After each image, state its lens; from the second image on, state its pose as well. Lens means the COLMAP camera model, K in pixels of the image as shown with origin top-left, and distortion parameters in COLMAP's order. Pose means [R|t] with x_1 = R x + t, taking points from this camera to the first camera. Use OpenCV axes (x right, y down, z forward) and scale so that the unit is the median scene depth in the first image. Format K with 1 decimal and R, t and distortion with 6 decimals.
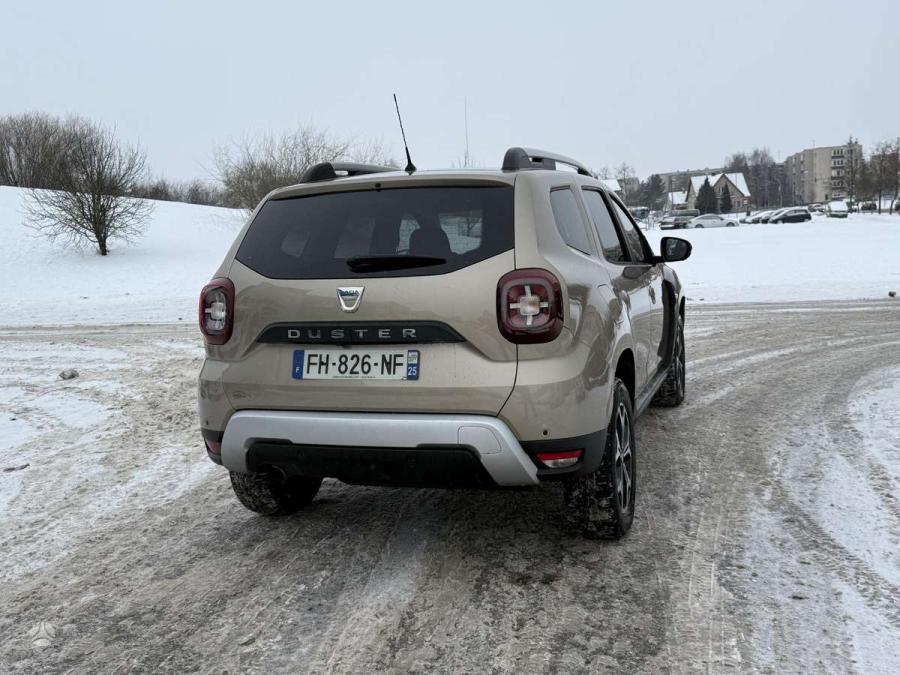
lens RADIAL K [[885.7, 0, 449.7], [0, 885.7, 342.8], [0, 0, 1]] dist [0.158424, -0.315009]
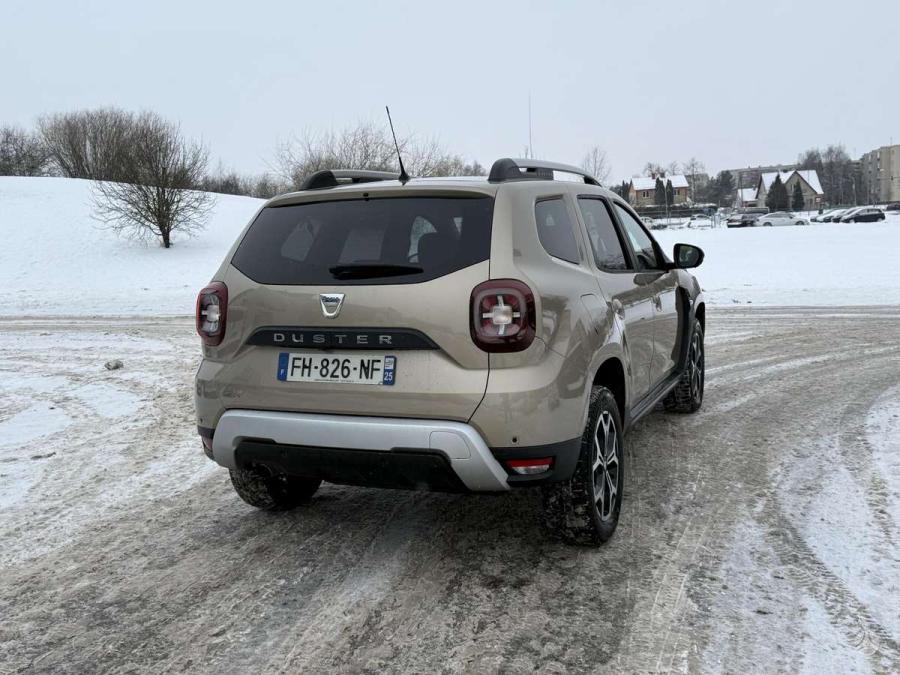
lens RADIAL K [[885.2, 0, 450.0], [0, 885.2, 337.5], [0, 0, 1]] dist [0.162924, -0.330091]
pose [[0.997396, 0.020465, -0.069153, 0.090571], [-0.020461, 0.999790, 0.000776, -0.014173], [0.069154, 0.000641, 0.997606, -0.020075]]
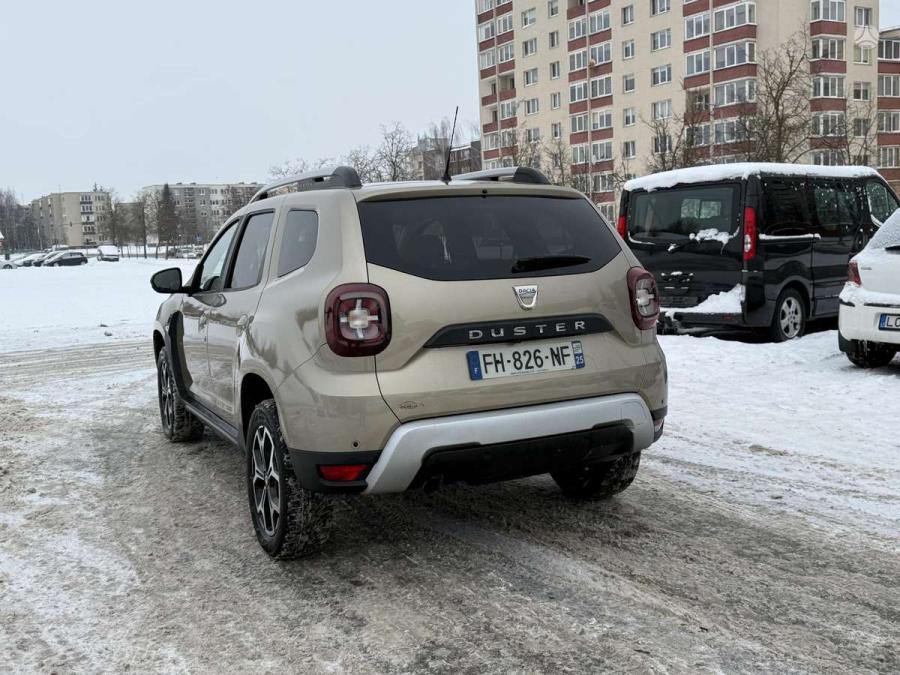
lens RADIAL K [[885.2, 0, 450.0], [0, 885.2, 337.5], [0, 0, 1]] dist [0.162924, -0.330091]
pose [[0.698805, -0.052983, 0.713347, -0.854358], [0.092113, 0.995615, -0.016286, 0.006458], [-0.709357, 0.077089, 0.700621, 0.310411]]
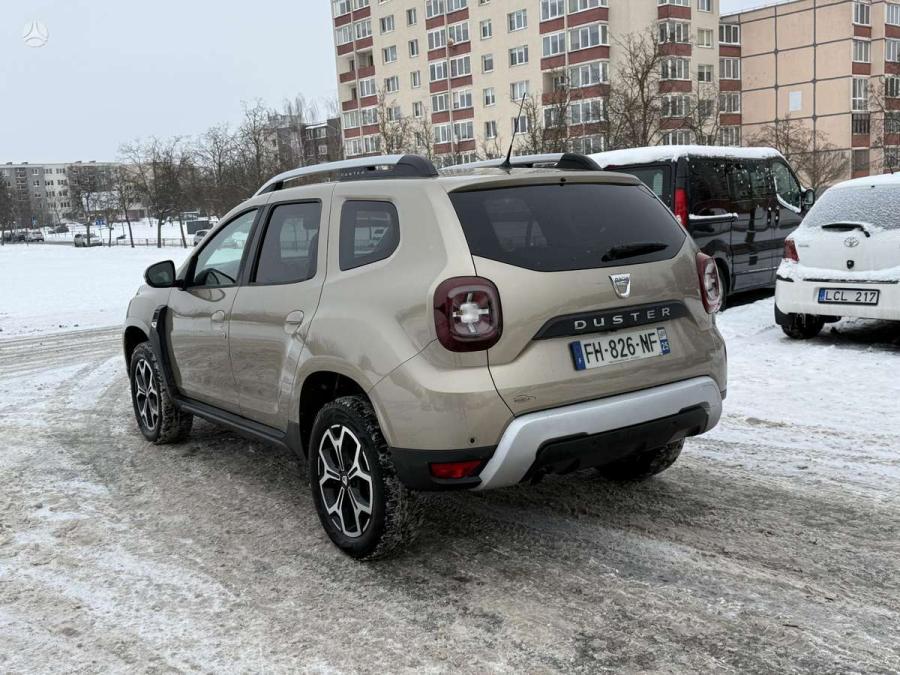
lens RADIAL K [[885.7, 0, 449.7], [0, 885.7, 342.8], [0, 0, 1]] dist [0.158424, -0.315009]
pose [[0.575370, -0.095964, 0.812244, -1.009060], [0.124374, 0.991809, 0.029076, -0.034977], [-0.808381, 0.084293, 0.582593, 0.514792]]
